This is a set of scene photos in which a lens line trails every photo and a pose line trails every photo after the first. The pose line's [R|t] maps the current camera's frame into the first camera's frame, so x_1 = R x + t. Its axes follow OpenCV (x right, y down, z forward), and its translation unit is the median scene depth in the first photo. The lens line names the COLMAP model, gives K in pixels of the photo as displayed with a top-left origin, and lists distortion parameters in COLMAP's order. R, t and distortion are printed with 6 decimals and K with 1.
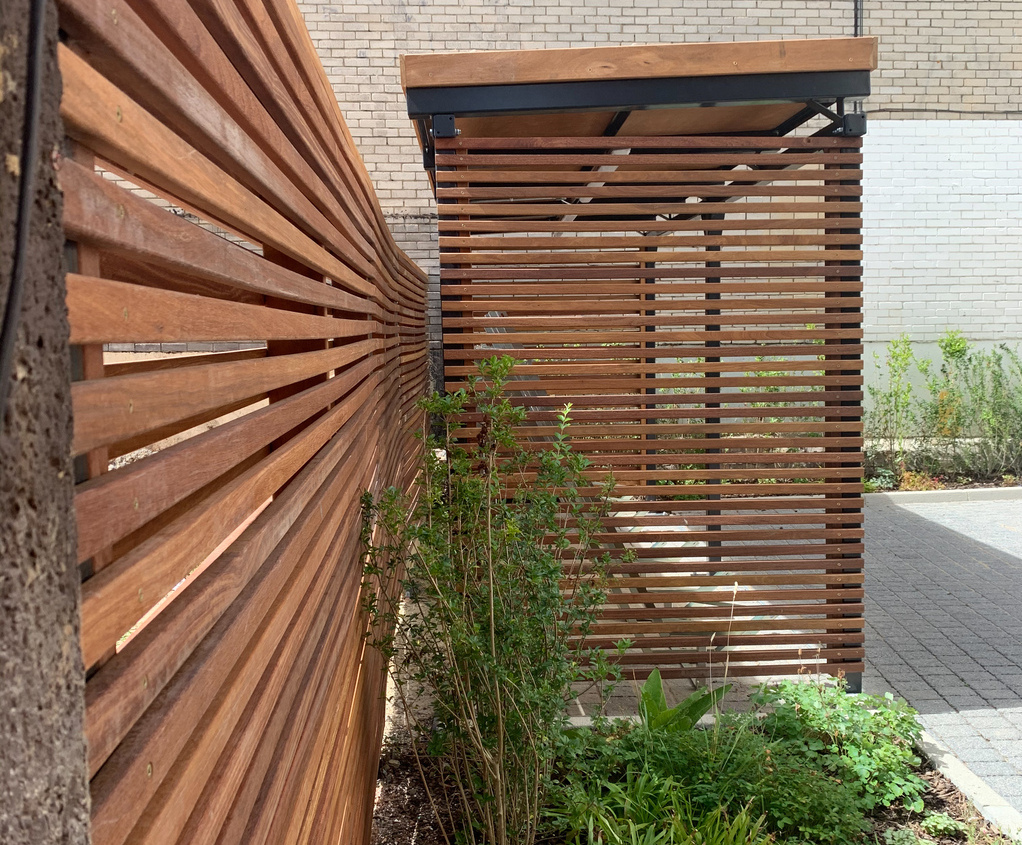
lens RADIAL K [[1131.5, 0, 511.0], [0, 1131.5, 422.5], [0, 0, 1]] dist [-0.001085, 0.000522]
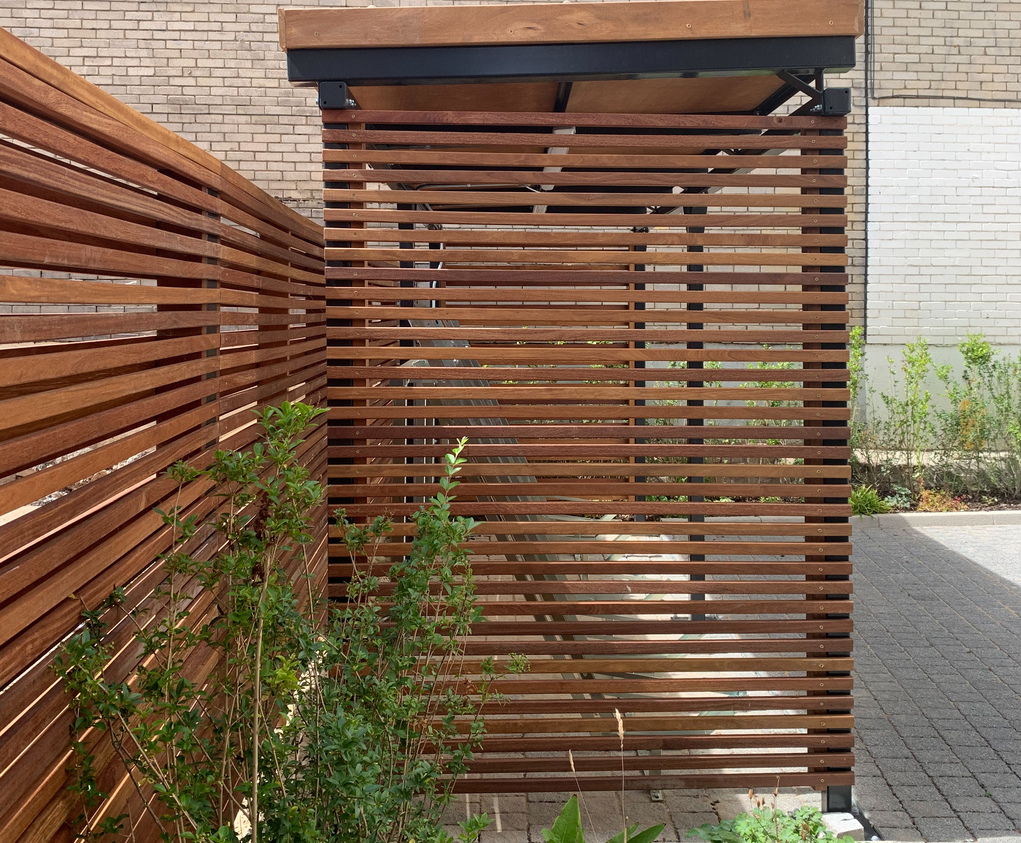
lens RADIAL K [[1136.4, 0, 516.7], [0, 1136.4, 313.9], [0, 0, 1]] dist [0.006799, -0.017970]
pose [[0.999695, 0.017366, -0.017555, 0.037463], [-0.018737, 0.996521, -0.081205, -0.016463], [0.016083, 0.081509, 0.996543, 0.079485]]
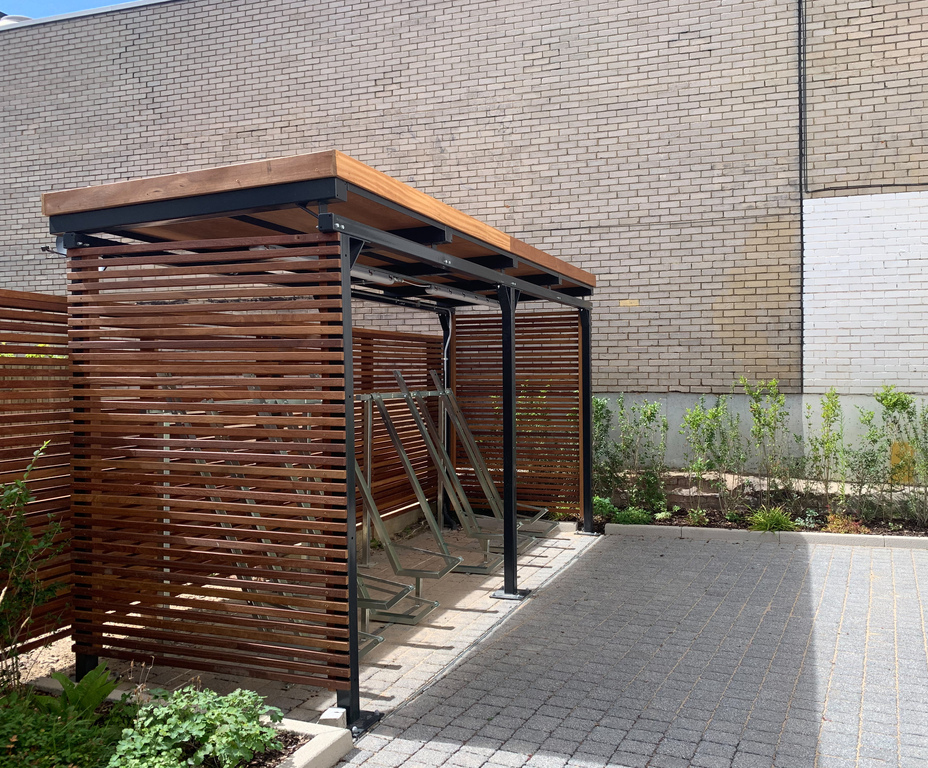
lens RADIAL K [[827.9, 0, 428.7], [0, 827.9, 373.7], [0, 0, 1]] dist [0.007394, 0.004196]
pose [[0.915243, 0.011979, -0.402724, 0.314521], [-0.043122, 0.996729, -0.068352, -0.019852], [0.400588, 0.079925, 0.912766, 0.105350]]
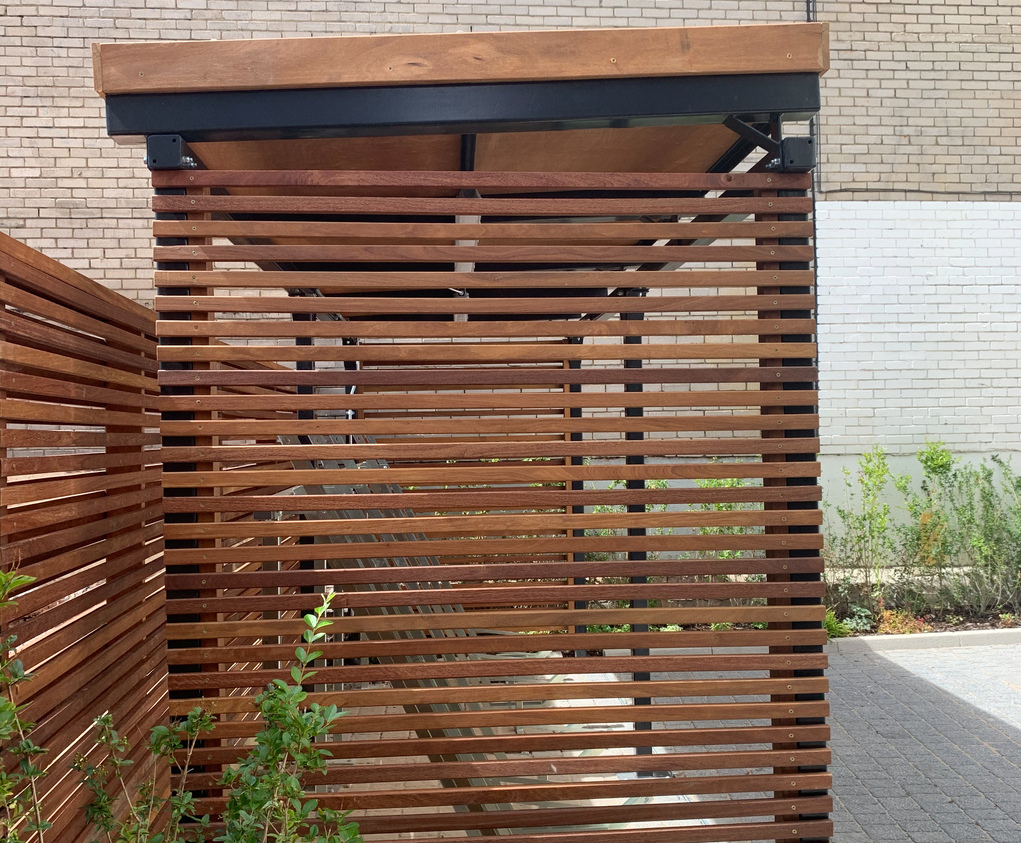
lens RADIAL K [[1147.3, 0, 510.5], [0, 1147.3, 421.5], [0, 0, 1]] dist [0.004563, -0.012280]
pose [[0.999650, -0.003042, 0.026284, 0.049315], [0.005409, 0.995886, -0.090448, -0.020266], [-0.025900, 0.090558, 0.995554, 0.147056]]
